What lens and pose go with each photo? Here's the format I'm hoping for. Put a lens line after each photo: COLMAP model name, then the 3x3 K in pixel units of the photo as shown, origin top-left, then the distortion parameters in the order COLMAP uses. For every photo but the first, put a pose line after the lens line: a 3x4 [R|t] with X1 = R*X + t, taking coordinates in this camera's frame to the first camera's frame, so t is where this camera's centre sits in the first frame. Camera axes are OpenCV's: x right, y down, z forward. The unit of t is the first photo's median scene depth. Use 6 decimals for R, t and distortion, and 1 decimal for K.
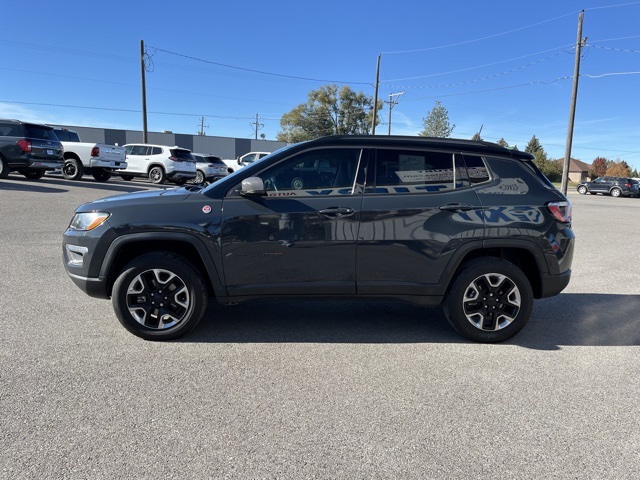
lens RADIAL K [[482.3, 0, 314.7], [0, 482.3, 235.8], [0, 0, 1]] dist [0.068876, -0.091782]
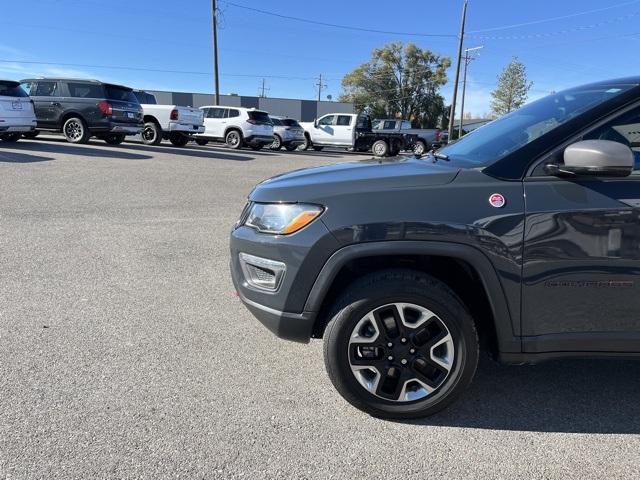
lens RADIAL K [[482.3, 0, 315.7], [0, 482.3, 233.6], [0, 0, 1]] dist [0.068876, -0.091782]
pose [[0.993959, 0.016295, -0.108539, -0.077804], [-0.008818, 0.997577, 0.069011, -0.011305], [0.109401, -0.067637, 0.991694, 0.089747]]
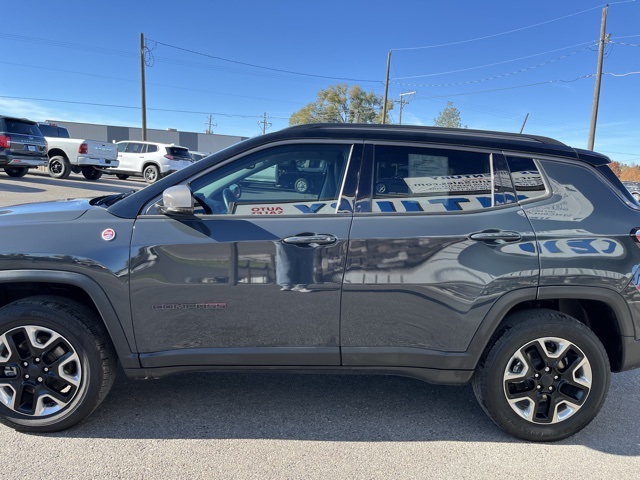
lens RADIAL K [[482.3, 0, 315.5], [0, 482.3, 235.4], [0, 0, 1]] dist [0.068876, -0.091782]
pose [[0.999761, 0.014452, -0.016388, 0.013344], [-0.014470, 0.999895, -0.001010, -0.012063], [0.016371, 0.001247, 0.999865, 0.075612]]
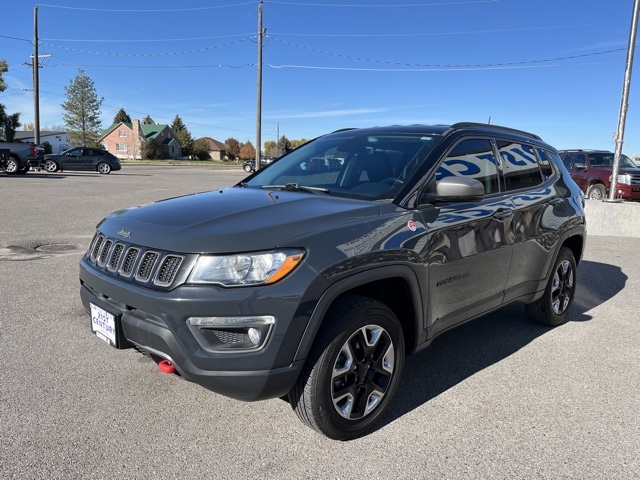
lens RADIAL K [[482.3, 0, 319.3], [0, 482.3, 241.4], [0, 0, 1]] dist [0.068876, -0.091782]
pose [[0.755494, -0.111793, 0.645547, -0.163098], [0.075042, 0.993615, 0.084248, -0.021208], [-0.650844, -0.015205, 0.759059, 0.119064]]
